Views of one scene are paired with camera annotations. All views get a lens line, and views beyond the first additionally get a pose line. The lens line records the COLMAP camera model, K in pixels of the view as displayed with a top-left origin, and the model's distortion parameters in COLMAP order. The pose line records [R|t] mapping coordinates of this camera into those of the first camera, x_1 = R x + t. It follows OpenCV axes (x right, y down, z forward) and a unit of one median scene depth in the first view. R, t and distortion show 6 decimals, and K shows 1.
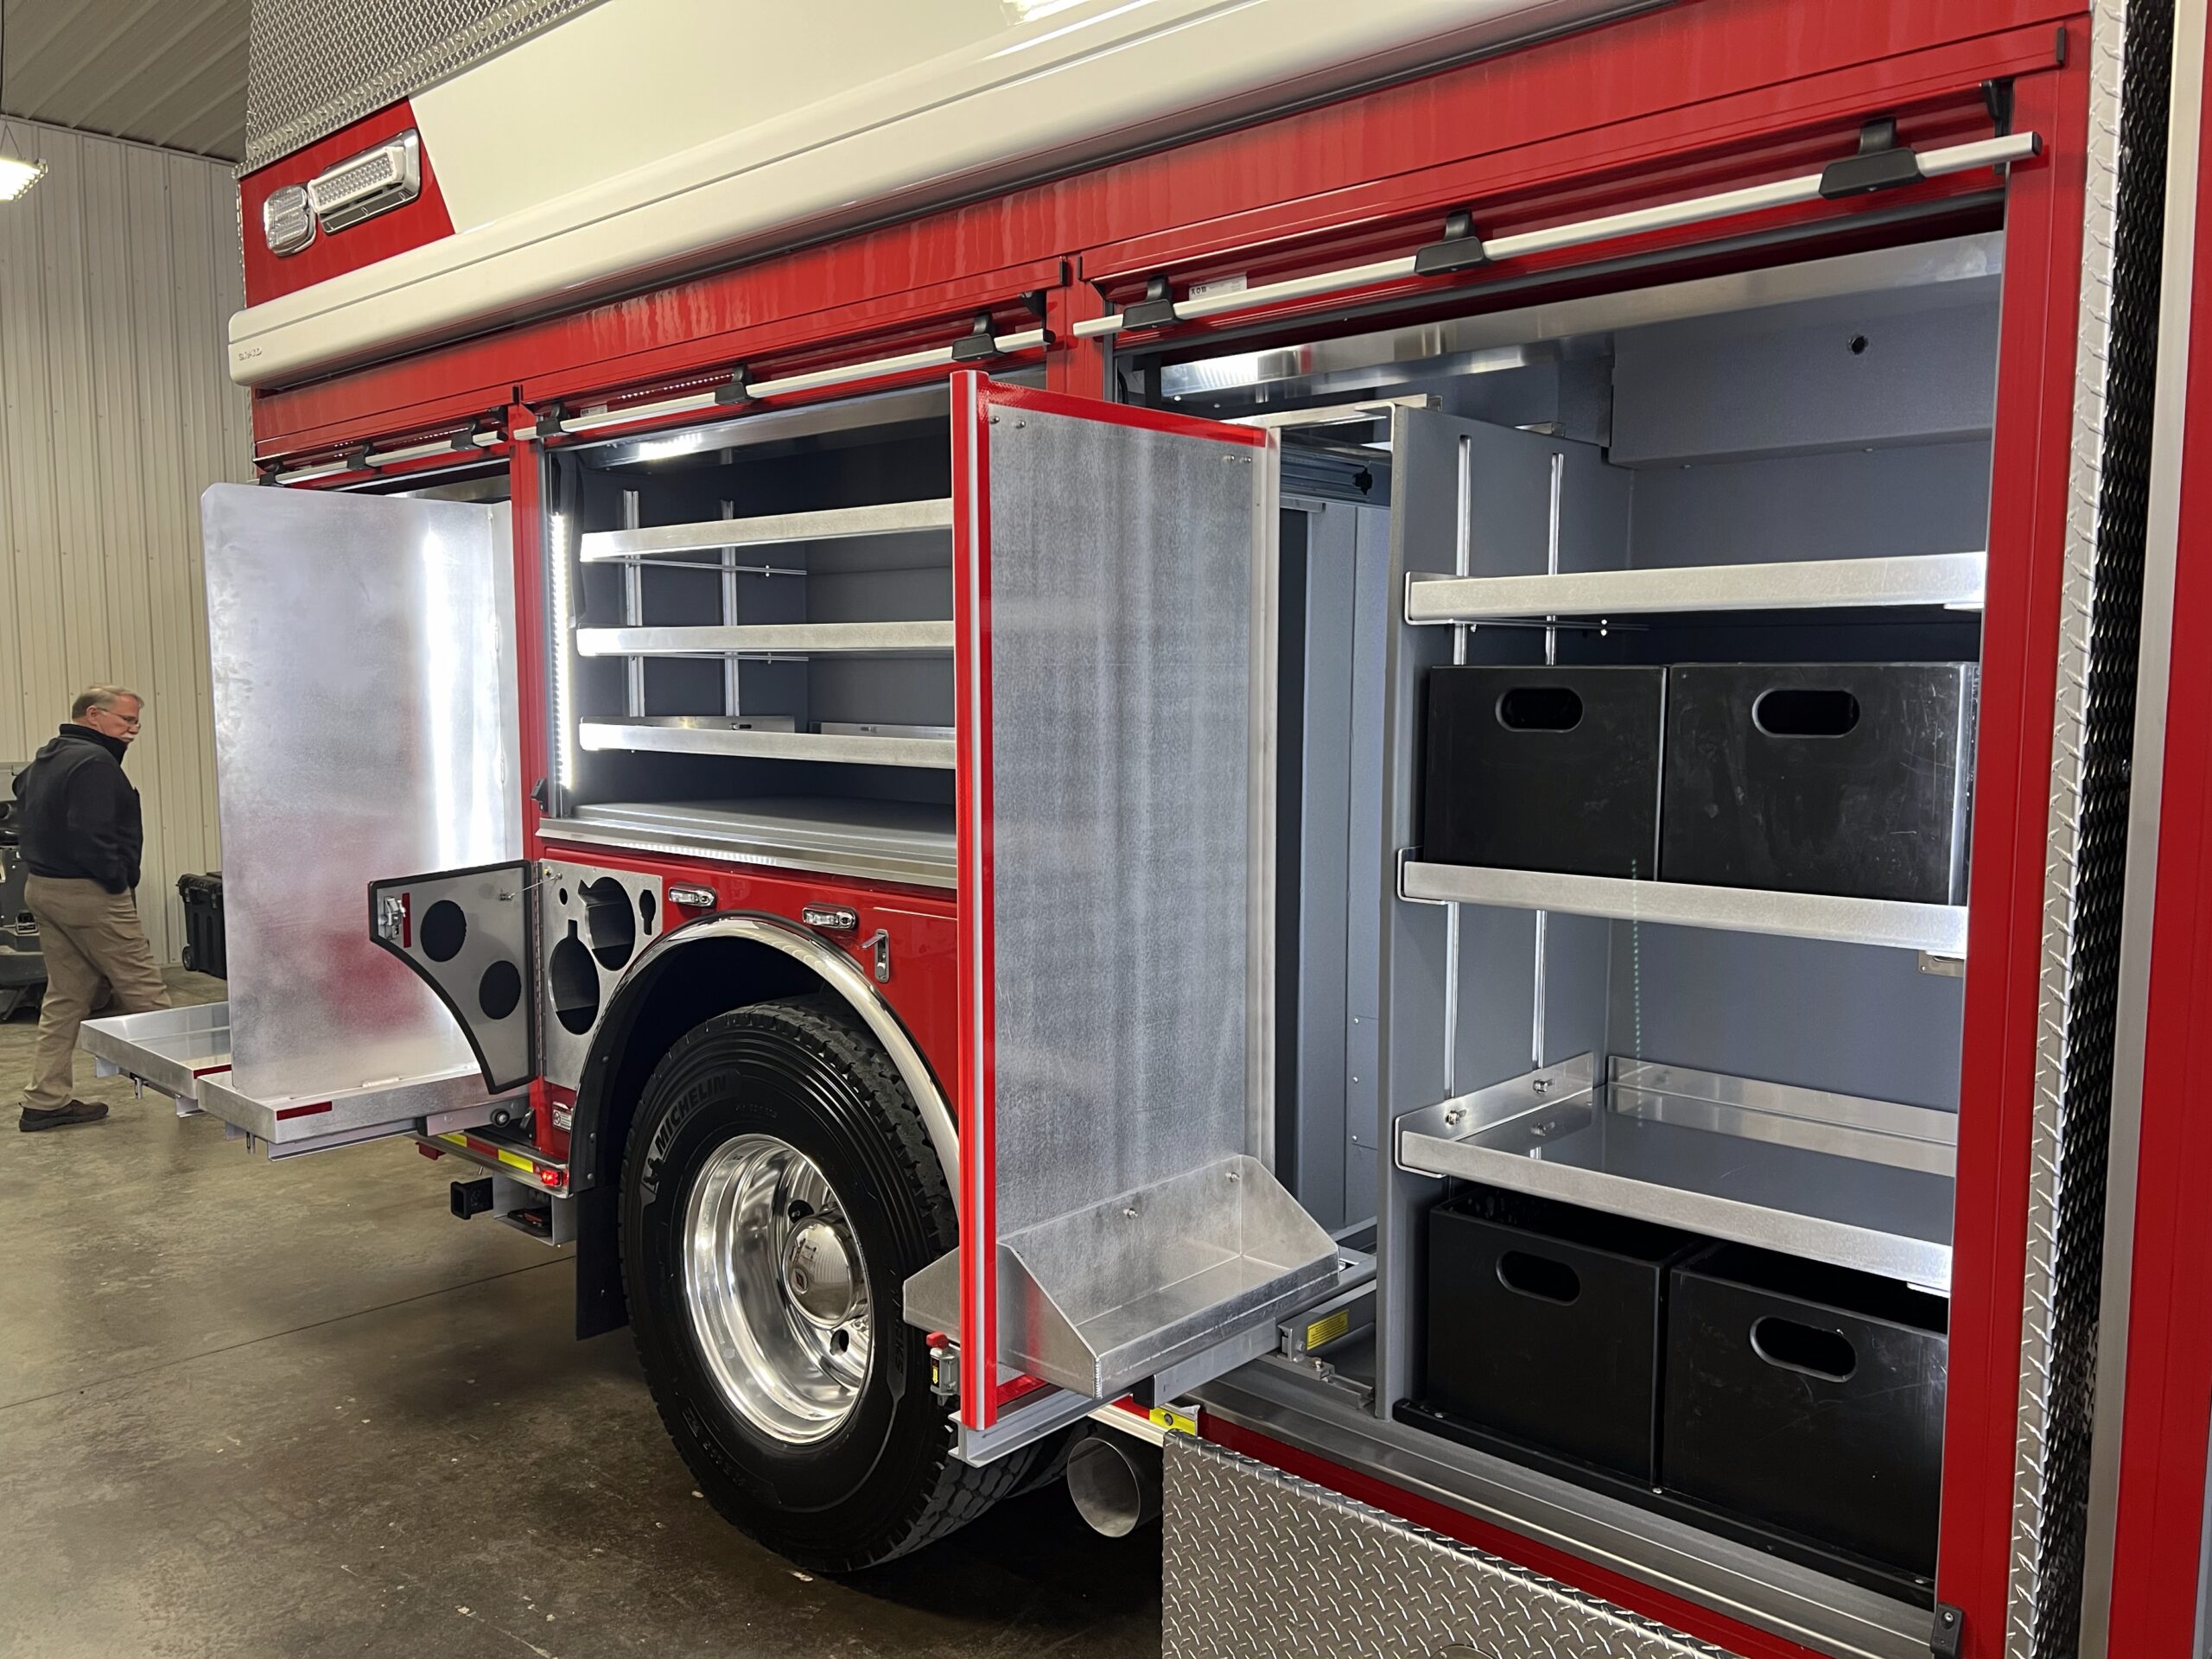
lens RADIAL K [[1668.8, 0, 1104.8], [0, 1668.8, 831.0], [0, 0, 1]] dist [0.006260, -0.000051]
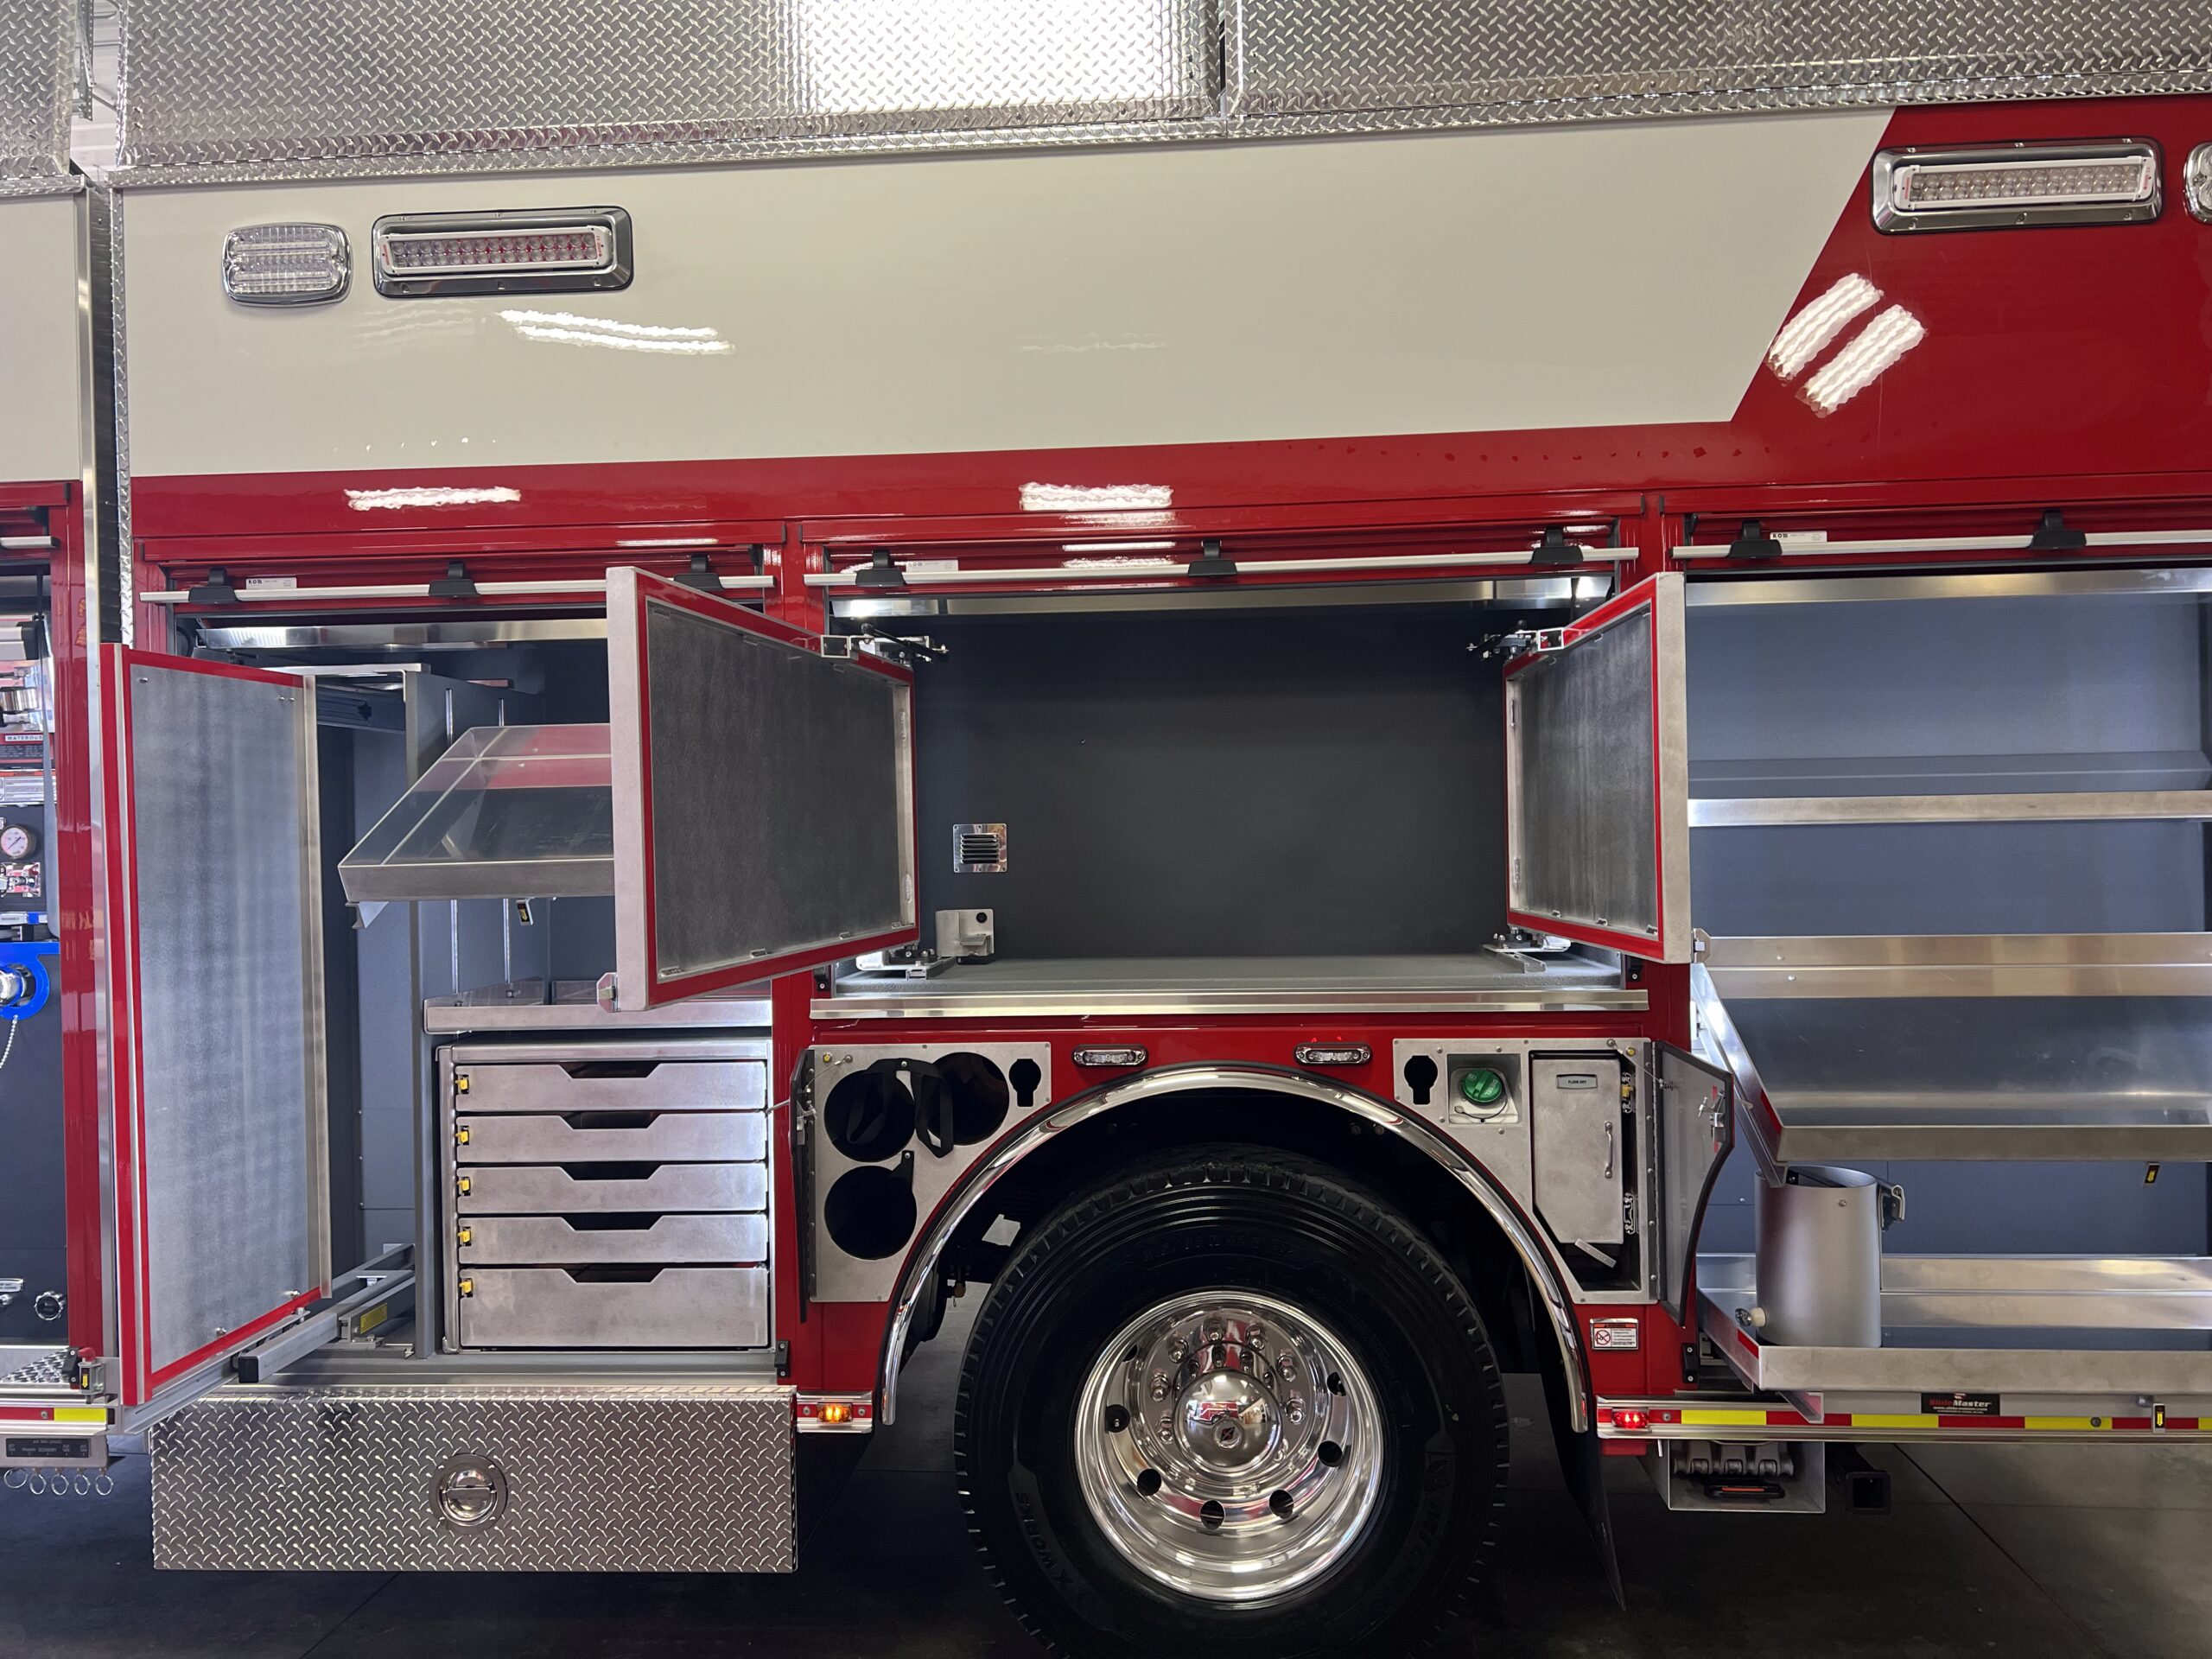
lens RADIAL K [[1668.8, 0, 1108.1], [0, 1668.8, 830.0], [0, 0, 1]] dist [0.006260, -0.000051]
pose [[0.782313, -0.029128, 0.622204, -0.261261], [0.088942, 0.993894, -0.065301, 0.046527], [-0.616503, 0.106426, 0.780127, -0.537483]]
